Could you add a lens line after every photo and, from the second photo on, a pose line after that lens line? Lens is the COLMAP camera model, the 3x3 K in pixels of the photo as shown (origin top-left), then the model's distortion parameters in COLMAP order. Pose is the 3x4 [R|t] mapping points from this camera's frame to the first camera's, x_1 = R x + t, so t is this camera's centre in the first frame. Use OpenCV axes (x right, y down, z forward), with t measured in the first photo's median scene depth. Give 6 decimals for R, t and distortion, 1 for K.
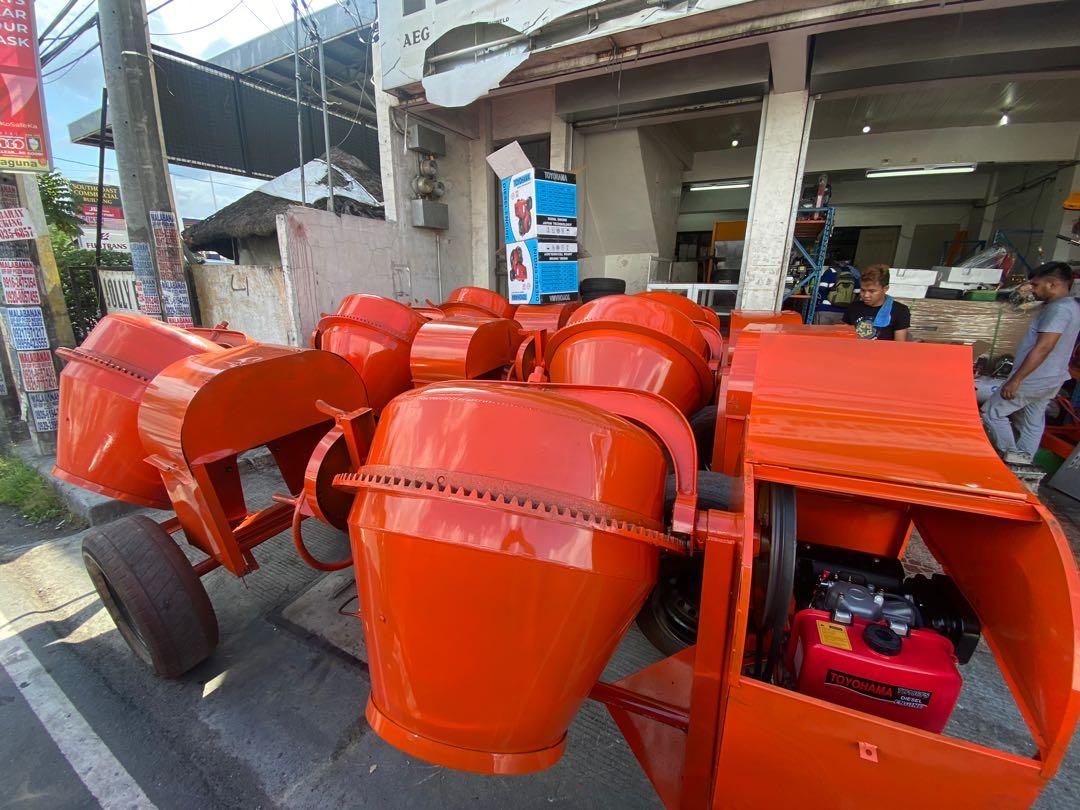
lens RADIAL K [[438.8, 0, 540.0], [0, 438.8, 405.0], [0, 0, 1]] dist [-0.000462, -0.010079]
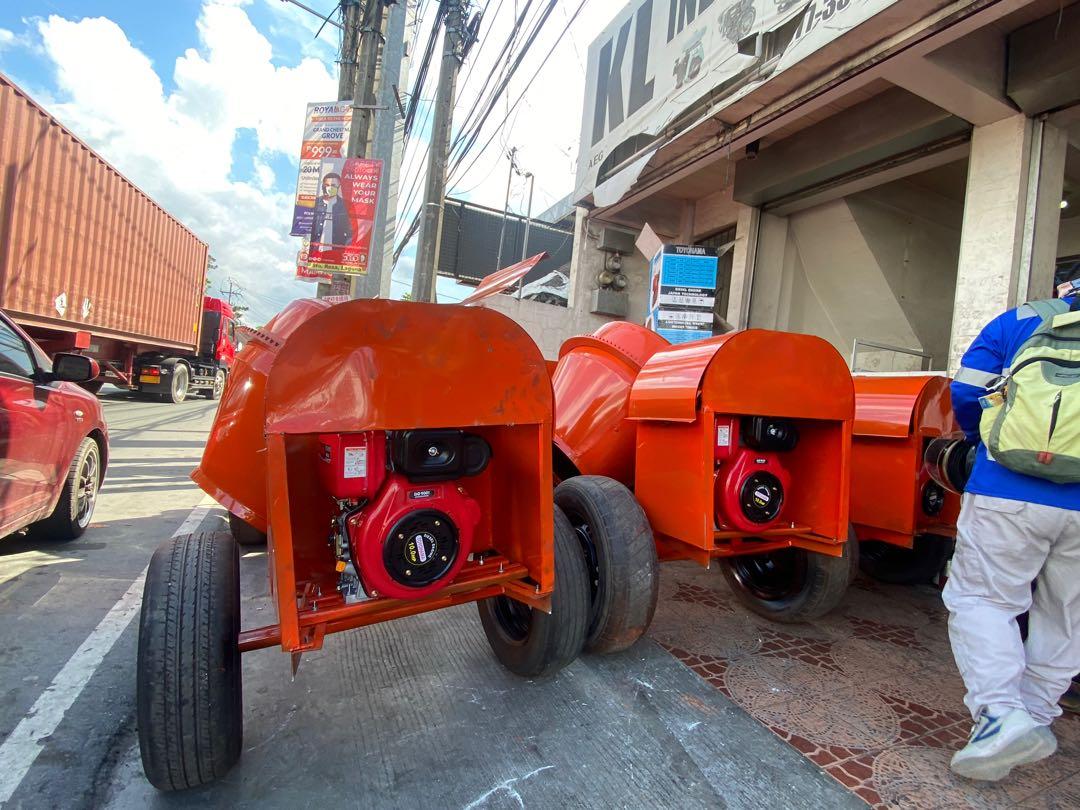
lens RADIAL K [[527.7, 0, 540.0], [0, 527.7, 405.0], [0, 0, 1]] dist [0.018393, -0.020297]
pose [[0.795478, 0.070614, -0.601854, 0.487312], [-0.255941, 0.939405, -0.228063, 0.161344], [0.549280, 0.335458, 0.765349, 0.010053]]
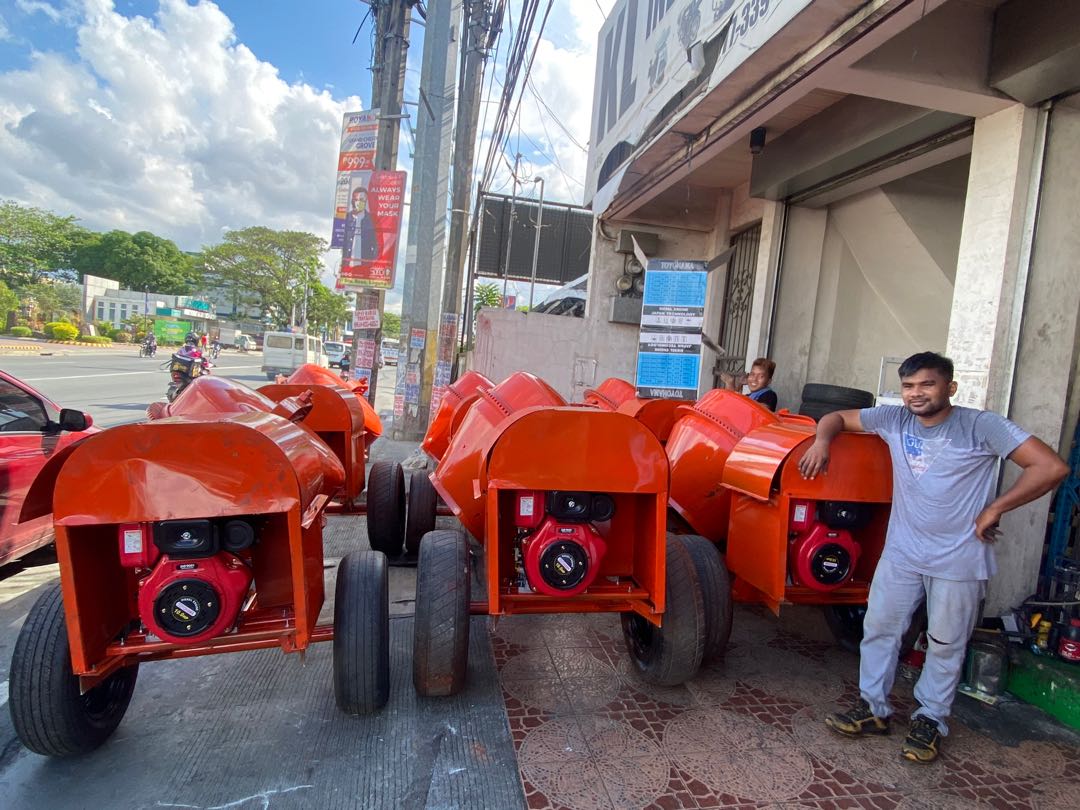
lens RADIAL K [[602.1, 0, 540.0], [0, 602.1, 405.0], [0, 0, 1]] dist [0.035992, -0.035709]
pose [[0.639524, 0.089561, -0.763536, 0.799977], [-0.296227, 0.945205, -0.137244, 0.007671], [0.709407, 0.313951, 0.631012, 0.092962]]
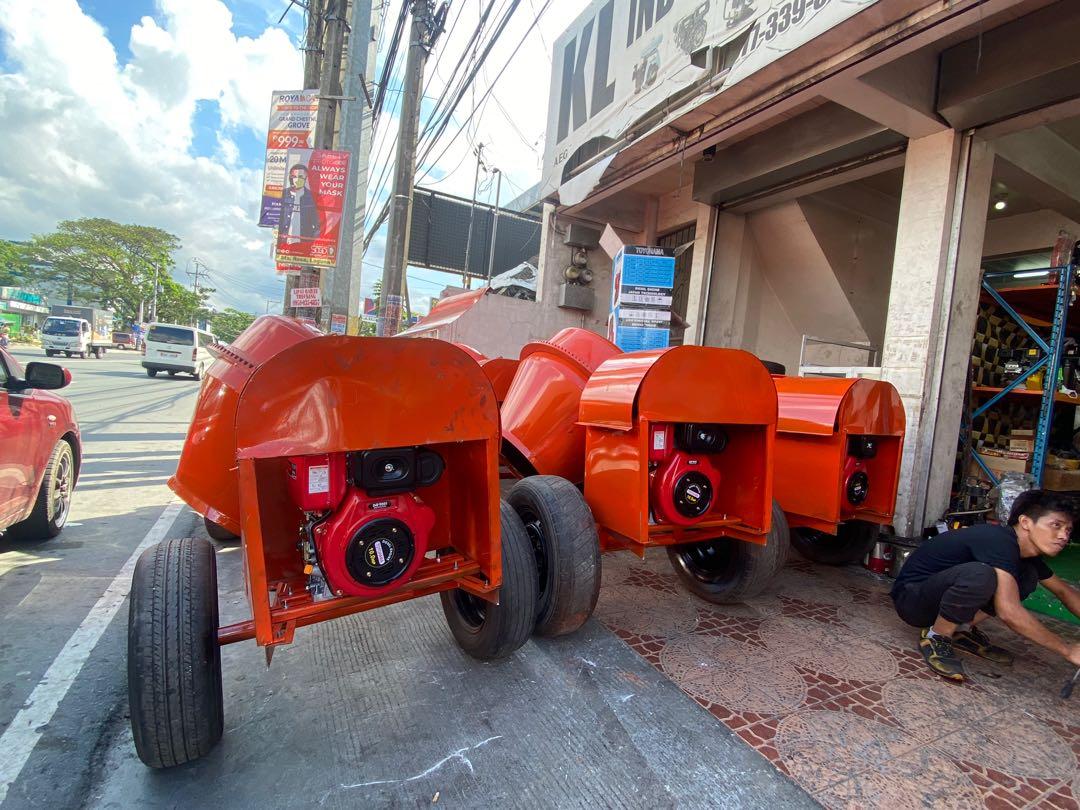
lens RADIAL K [[527.7, 0, 540.0], [0, 527.7, 405.0], [0, 0, 1]] dist [0.018393, -0.020297]
pose [[0.820372, 0.085184, -0.565450, 0.535393], [-0.240432, 0.948571, -0.205926, 0.138476], [0.518828, 0.304888, 0.798662, -0.022935]]
